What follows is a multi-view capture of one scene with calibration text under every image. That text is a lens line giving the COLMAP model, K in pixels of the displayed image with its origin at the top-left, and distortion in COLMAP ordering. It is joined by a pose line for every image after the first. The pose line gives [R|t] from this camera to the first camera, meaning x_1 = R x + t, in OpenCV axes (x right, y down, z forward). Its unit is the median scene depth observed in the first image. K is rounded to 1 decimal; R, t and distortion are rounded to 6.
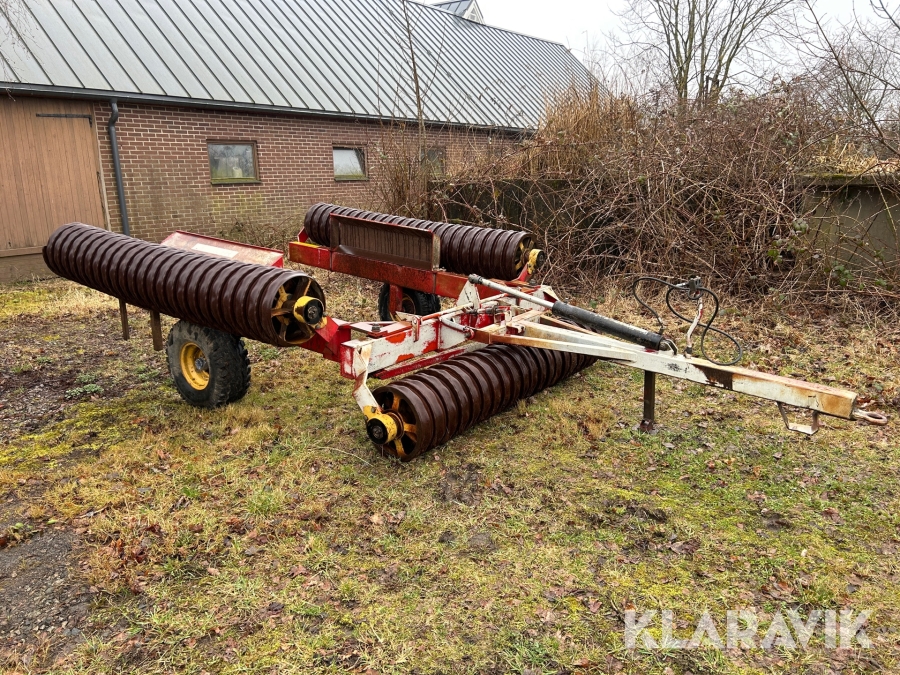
lens RADIAL K [[676.9, 0, 450.0], [0, 676.9, 341.5], [0, 0, 1]] dist [0.063166, -0.072124]
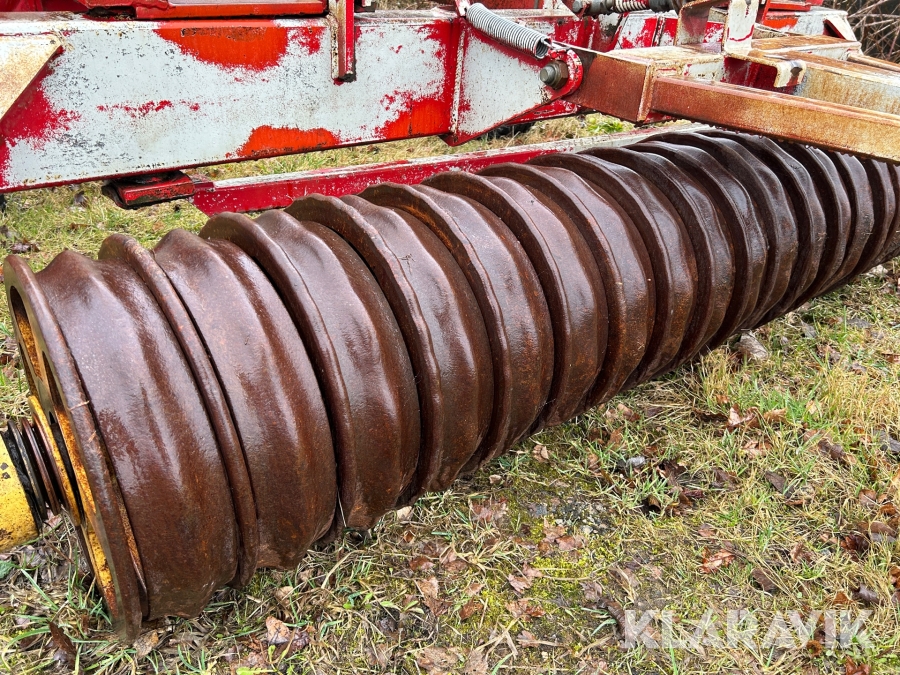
lens RADIAL K [[676.9, 0, 451.0], [0, 676.9, 340.0], [0, 0, 1]] dist [0.063166, -0.072124]
pose [[0.970273, 0.162364, -0.179466, 0.047210], [-0.113163, 0.959872, 0.256592, 0.021357], [0.213926, -0.228656, 0.949712, 0.698872]]
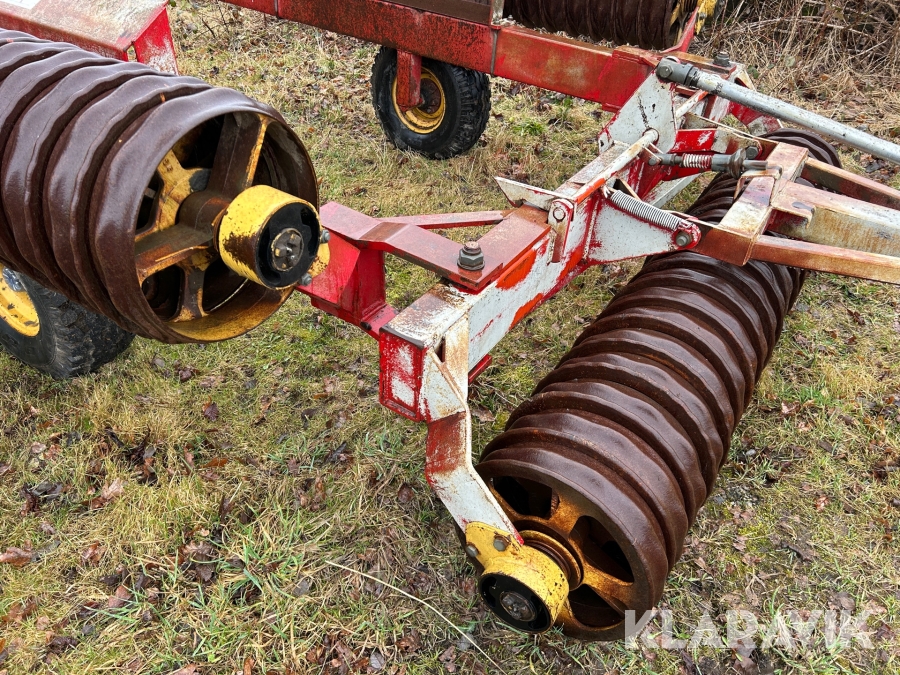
lens RADIAL K [[676.9, 0, 449.2], [0, 676.9, 343.0], [0, 0, 1]] dist [0.063166, -0.072124]
pose [[0.997026, -0.033324, 0.069493, -0.129424], [0.005499, 0.930152, 0.367134, -0.093752], [-0.076873, -0.365660, 0.927569, 0.592886]]
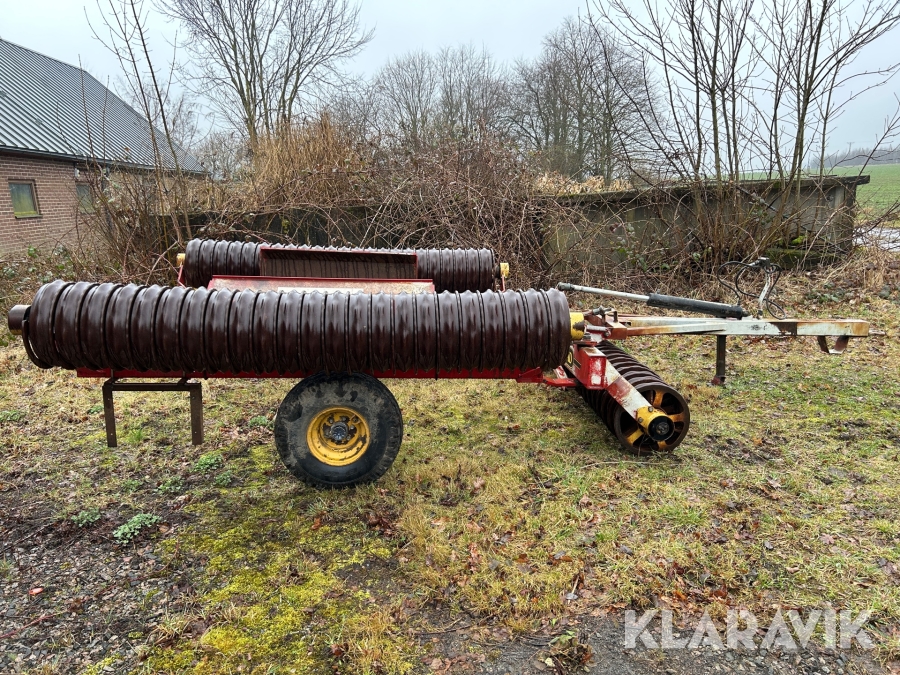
lens RADIAL K [[676.9, 0, 449.8], [0, 676.9, 335.1], [0, 0, 1]] dist [0.063166, -0.072124]
pose [[0.738702, -0.157836, 0.655292, -0.819188], [0.193190, 0.980987, 0.018504, -0.072637], [-0.645753, 0.112928, 0.755149, 0.326662]]
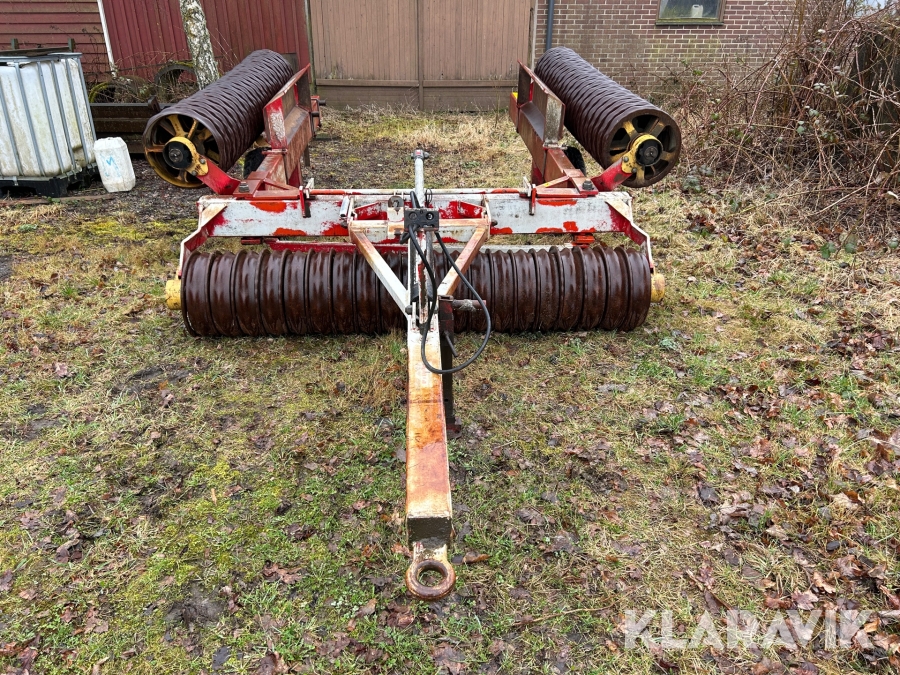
lens RADIAL K [[676.9, 0, 447.4], [0, 676.9, 336.6], [0, 0, 1]] dist [0.063166, -0.072124]
pose [[0.646525, 0.344580, -0.680639, 0.643491], [-0.205948, 0.937890, 0.279190, -0.124633], [0.734568, -0.040327, 0.677335, 0.521808]]
